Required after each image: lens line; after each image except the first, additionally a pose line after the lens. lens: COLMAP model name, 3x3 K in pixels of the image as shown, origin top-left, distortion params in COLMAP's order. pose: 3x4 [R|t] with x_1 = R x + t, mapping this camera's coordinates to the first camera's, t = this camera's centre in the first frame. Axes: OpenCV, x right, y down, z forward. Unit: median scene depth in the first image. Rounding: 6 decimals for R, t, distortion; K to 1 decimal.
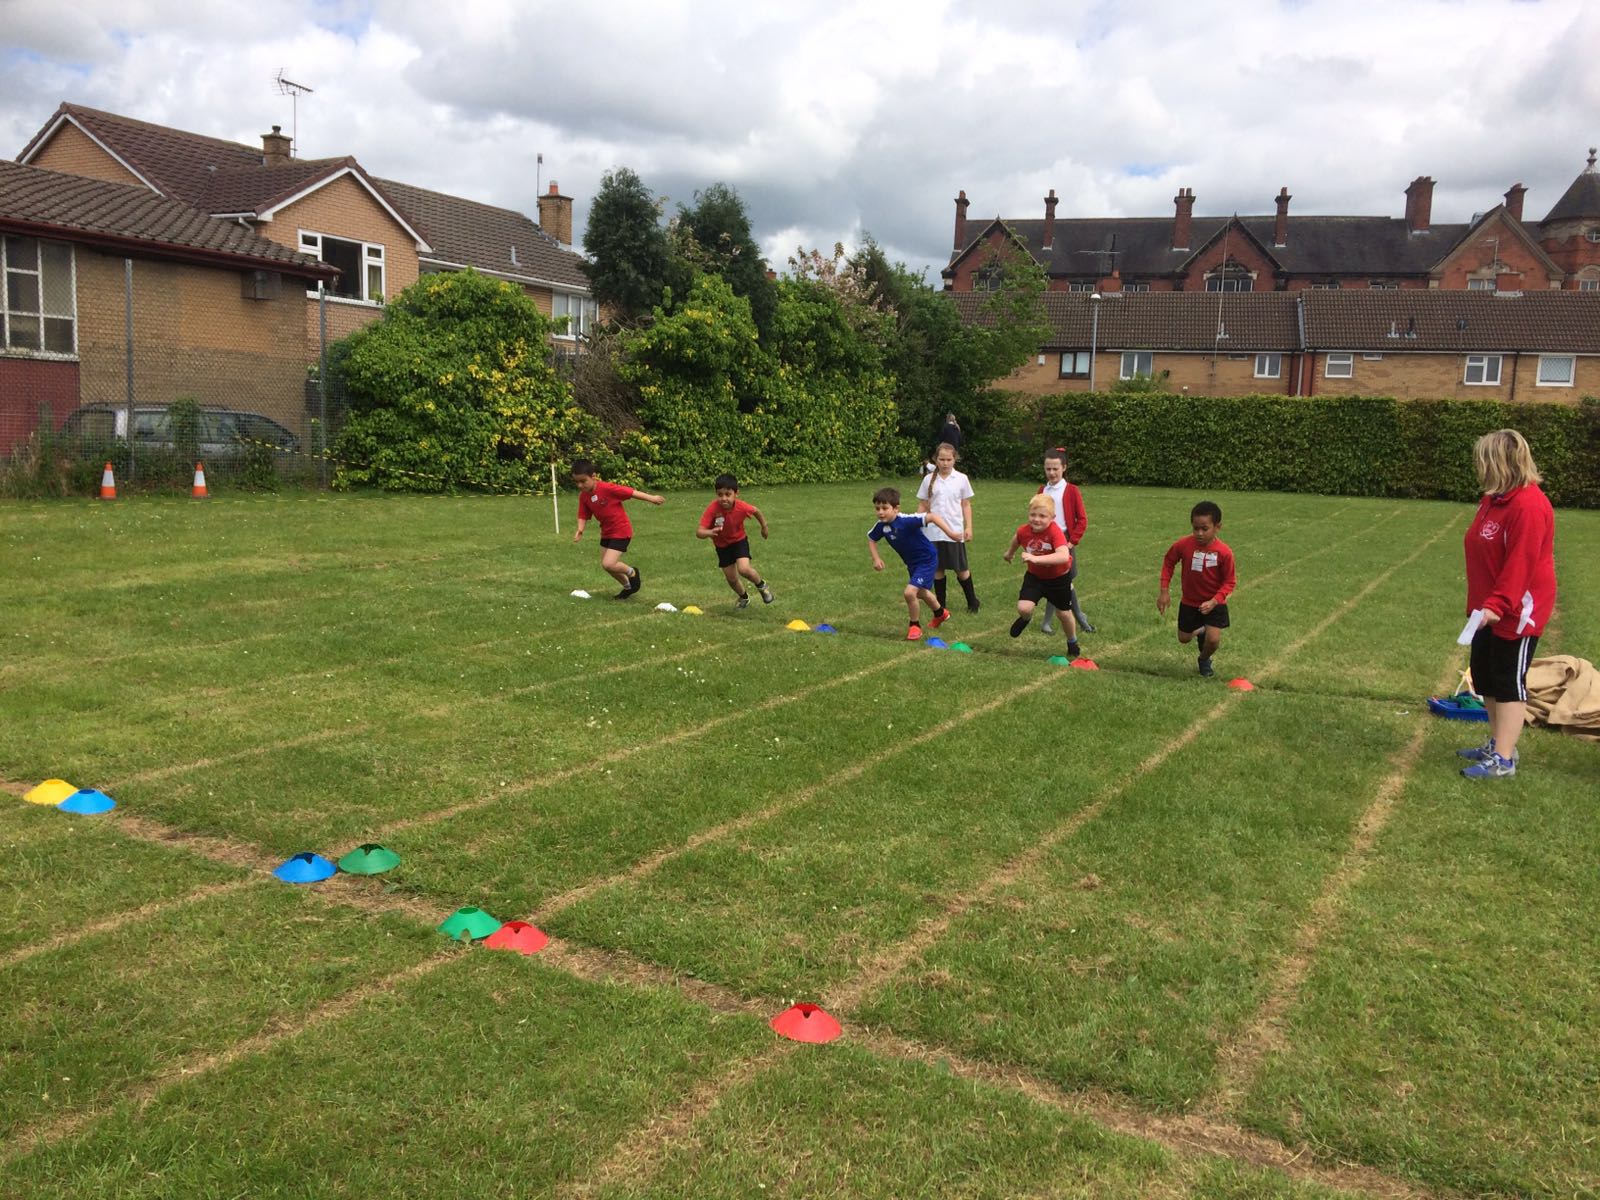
lens RADIAL K [[1436.0, 0, 800.0], [0, 1436.0, 600.0], [0, 0, 1]] dist [0.123646, -0.186446]
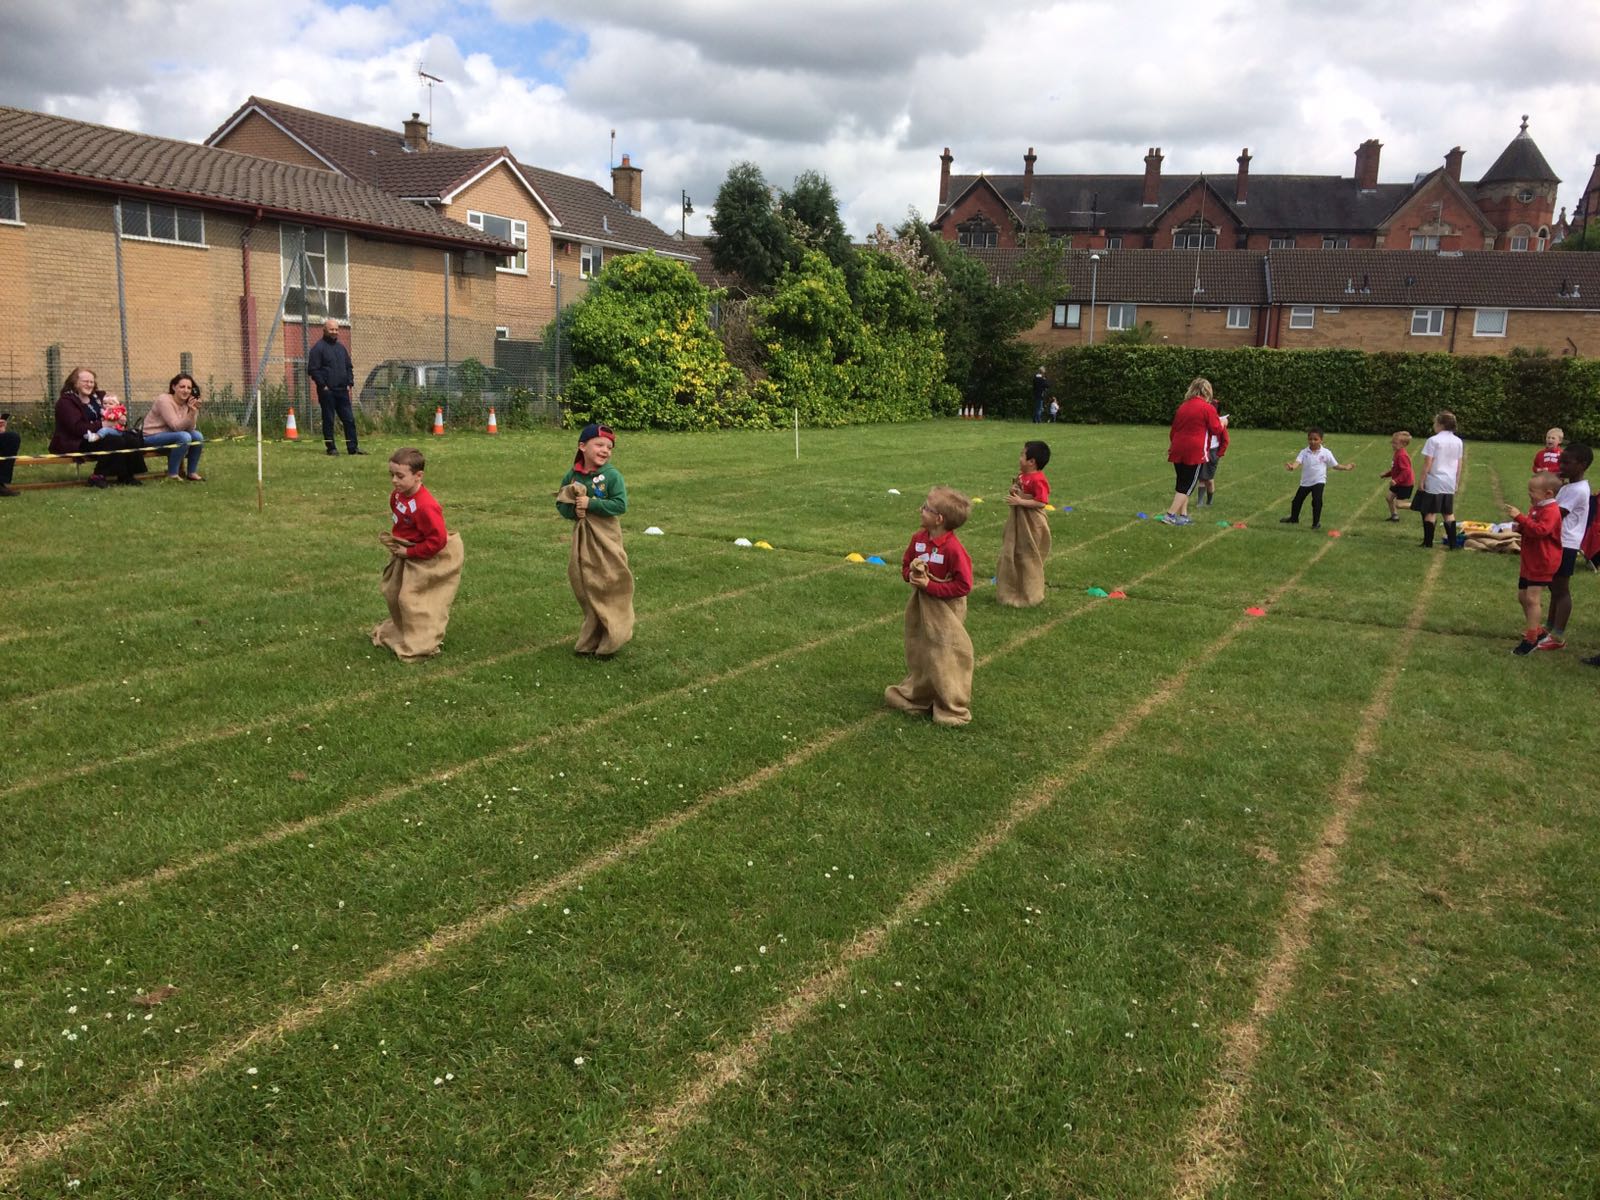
lens RADIAL K [[1436.0, 0, 800.0], [0, 1436.0, 600.0], [0, 0, 1]] dist [0.123646, -0.186446]
pose [[0.999100, -0.005744, 0.042024, -0.116663], [0.004042, 0.999173, 0.040467, 0.017922], [-0.042222, -0.040261, 0.998297, -0.205252]]
